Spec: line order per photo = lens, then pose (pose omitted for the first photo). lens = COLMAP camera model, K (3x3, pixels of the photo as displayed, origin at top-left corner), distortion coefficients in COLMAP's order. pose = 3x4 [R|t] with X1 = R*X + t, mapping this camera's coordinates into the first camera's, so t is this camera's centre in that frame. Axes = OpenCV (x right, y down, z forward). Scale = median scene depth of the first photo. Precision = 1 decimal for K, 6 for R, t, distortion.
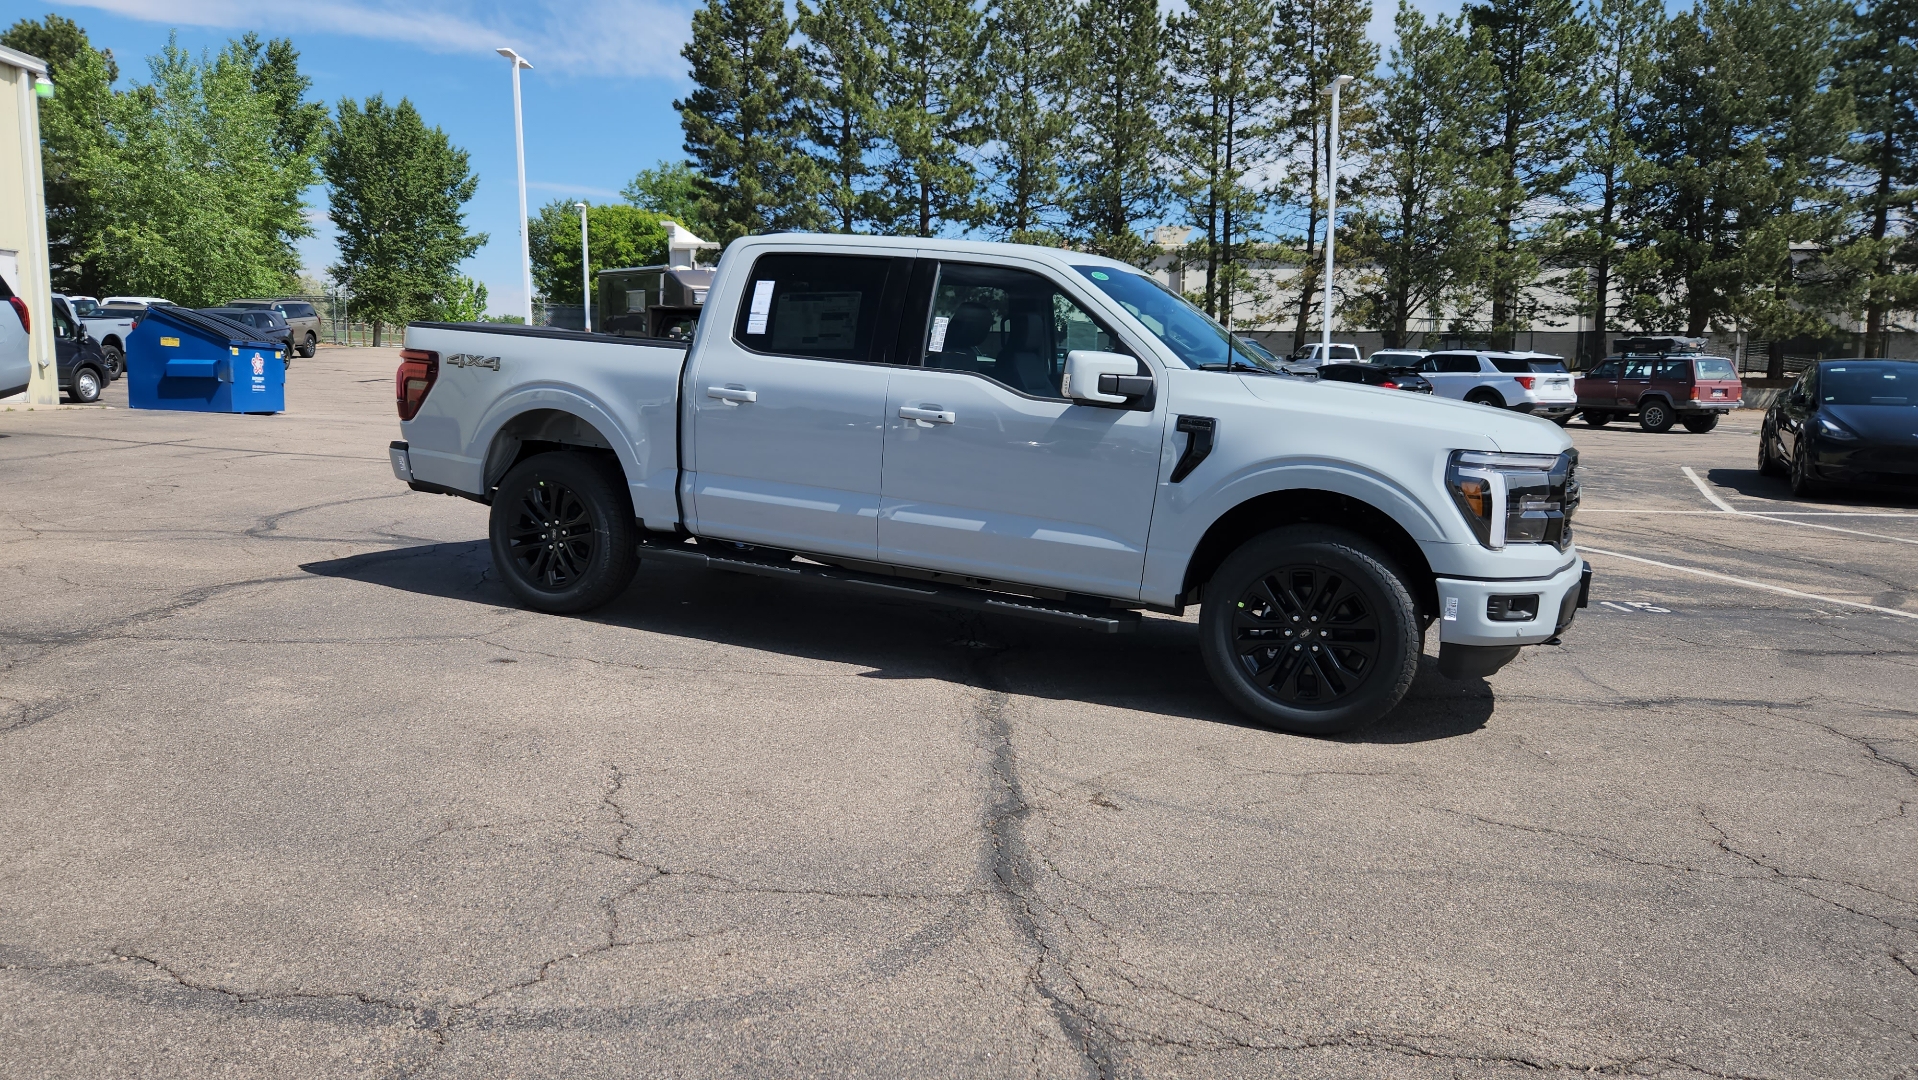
lens RADIAL K [[1289.4, 0, 912.4], [0, 1289.4, 509.9], [0, 0, 1]] dist [0.065235, -0.050927]
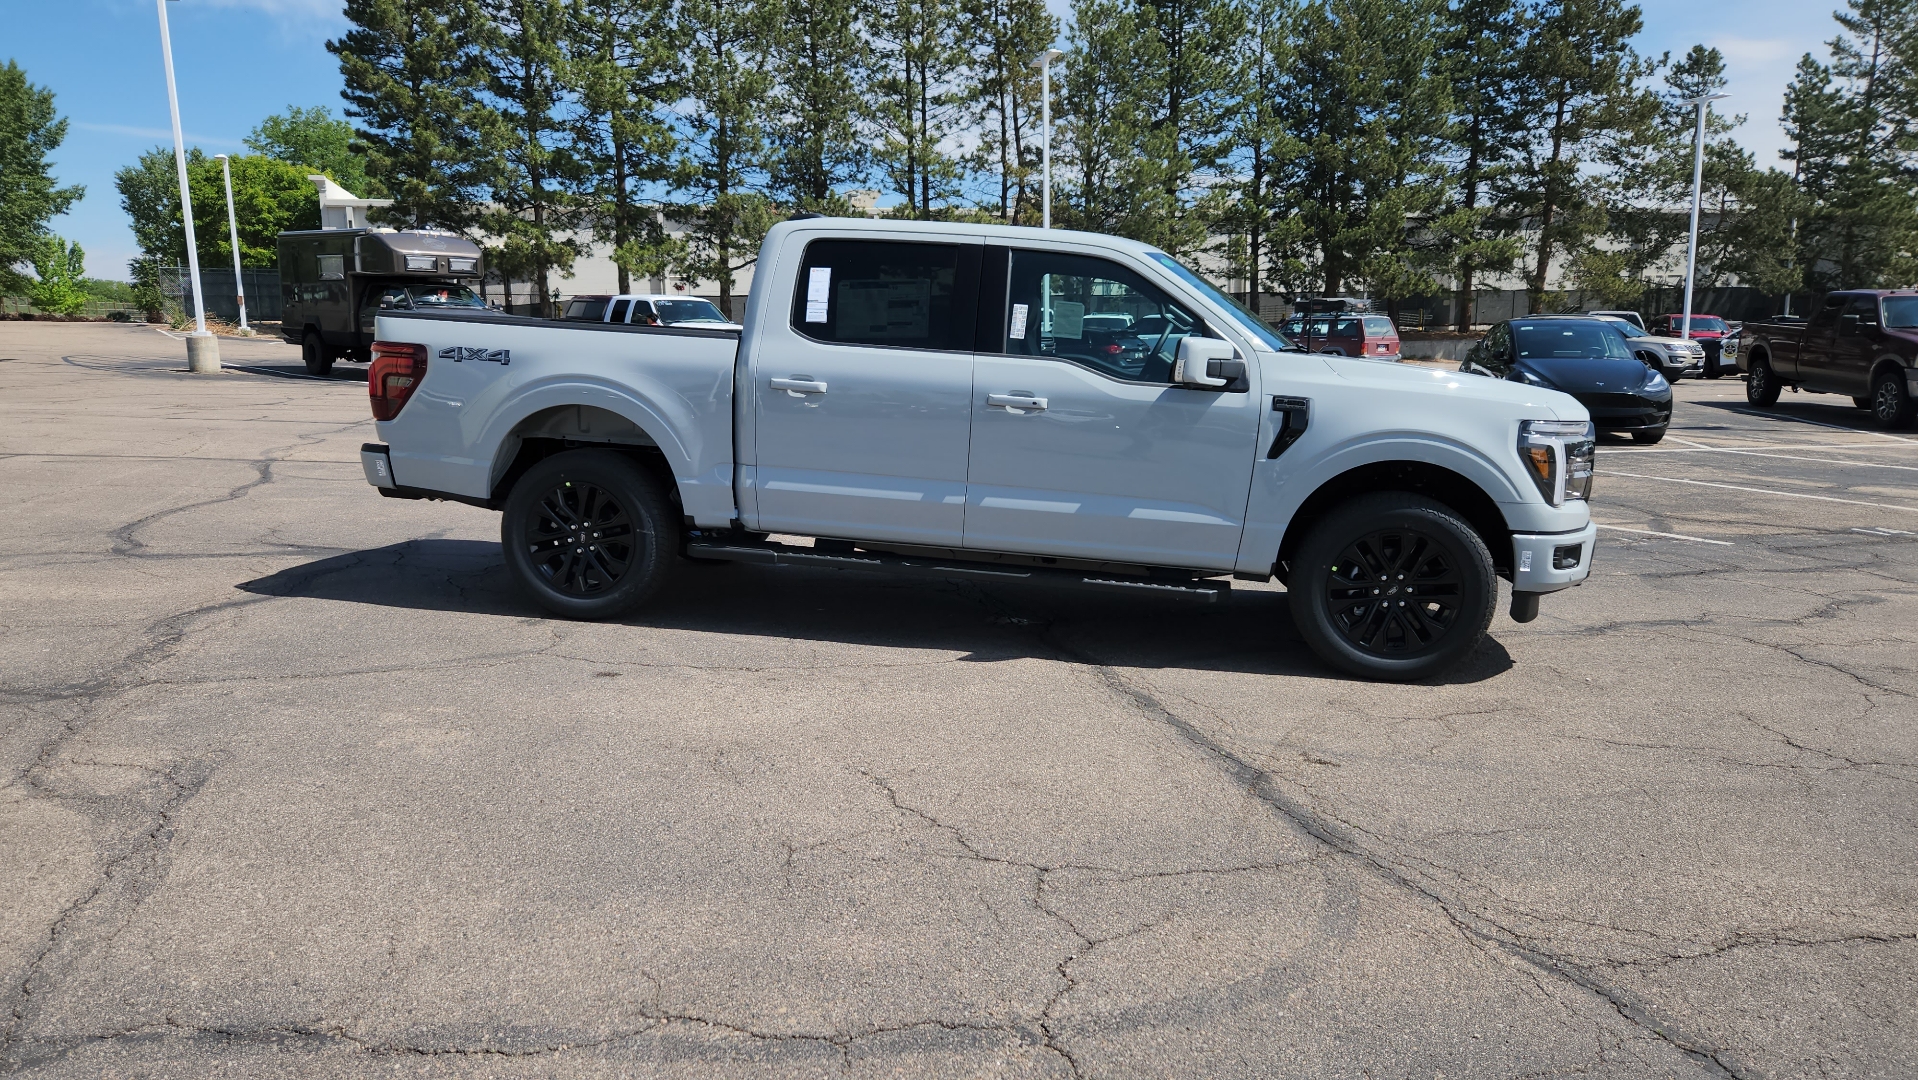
lens RADIAL K [[1286.8, 0, 920.3], [0, 1286.8, 530.7], [0, 0, 1]] dist [0.069654, -0.060315]
pose [[0.966891, -0.055536, 0.249074, -0.035232], [0.044409, 0.997758, 0.050075, -0.002873], [-0.251297, -0.037356, 0.967189, 0.003326]]
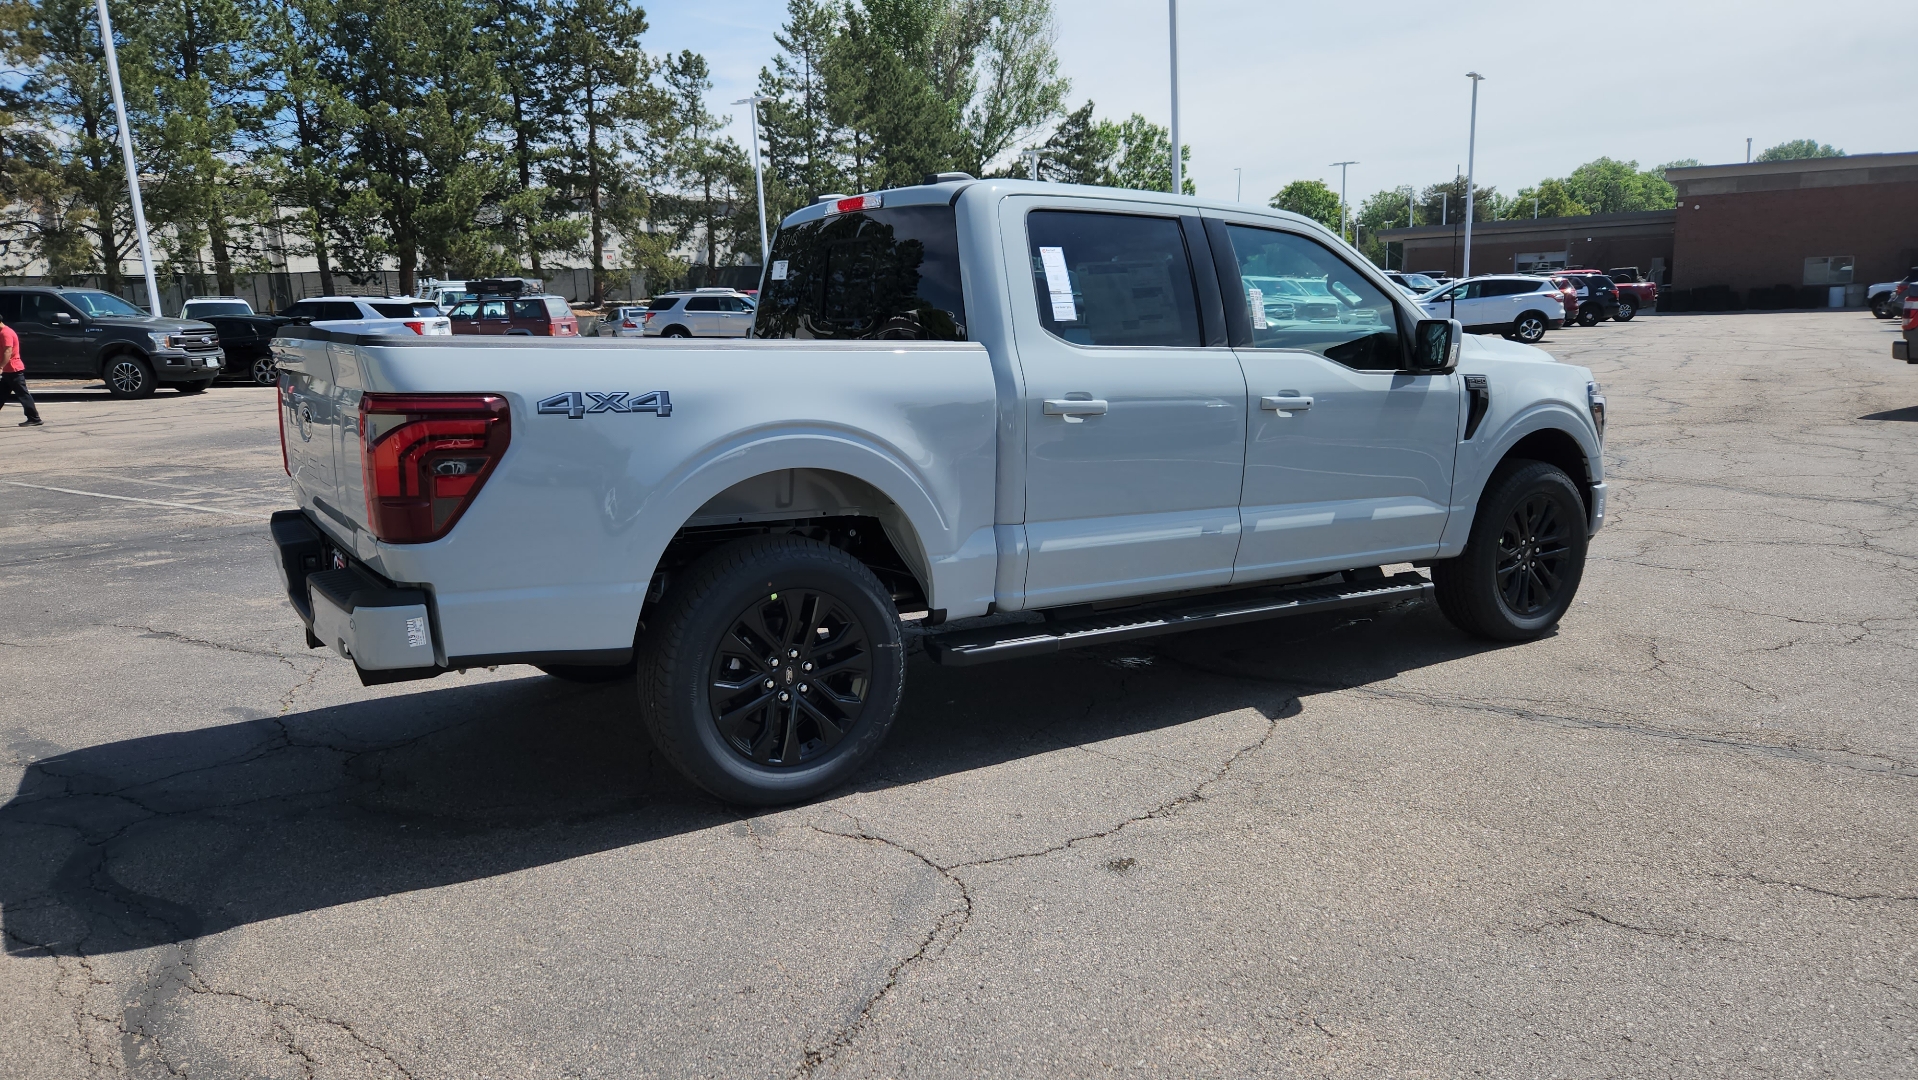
lens RADIAL K [[1277.3, 0, 918.0], [0, 1277.3, 547.4], [0, 0, 1]] dist [0.068972, -0.058026]
pose [[0.539025, -0.198695, 0.818518, -0.092651], [0.136382, 0.979543, 0.147971, -0.015346], [-0.831175, 0.031871, 0.555097, 0.079844]]
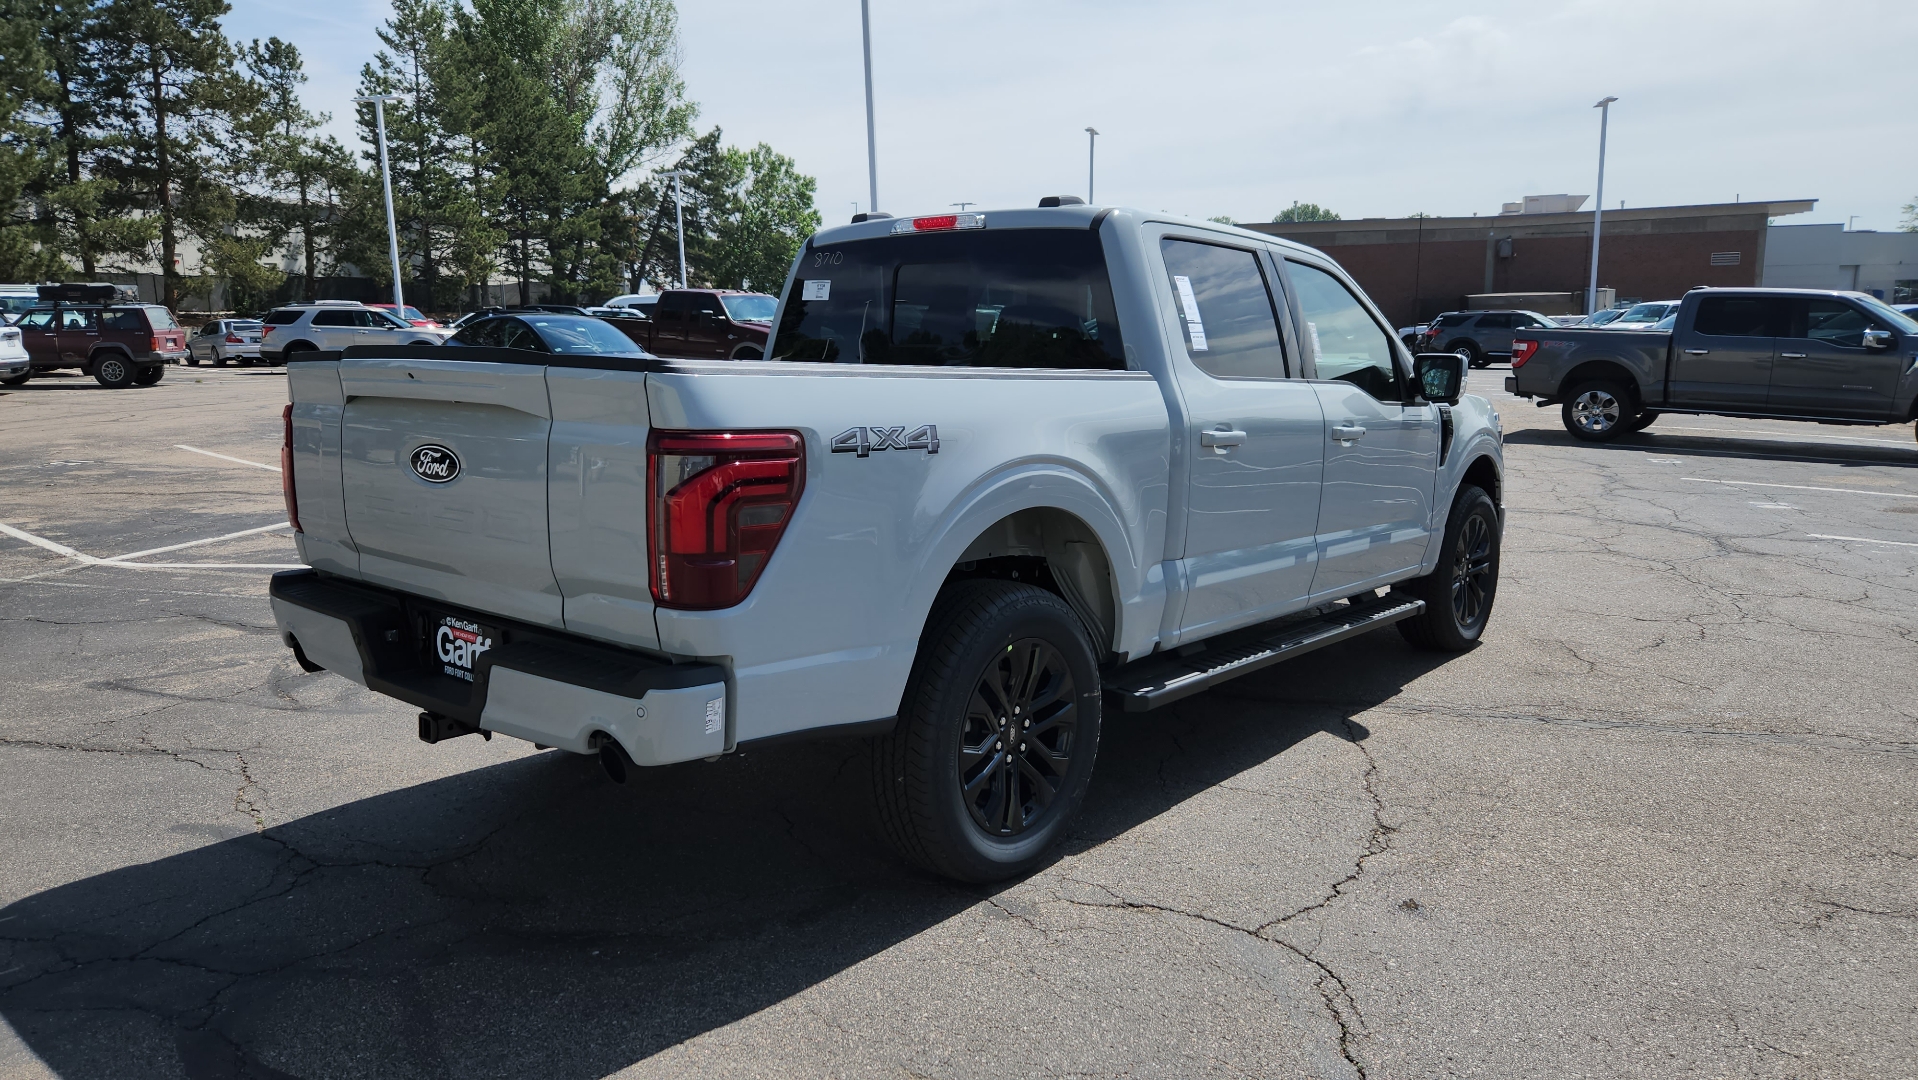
lens RADIAL K [[1282.9, 0, 927.6], [0, 1282.9, 531.0], [0, 0, 1]] dist [0.071935, -0.060540]
pose [[0.265960, -0.183034, 0.946448, -0.101237], [0.120906, 0.980389, 0.155623, -0.019898], [-0.956372, 0.073042, 0.282874, 0.112735]]
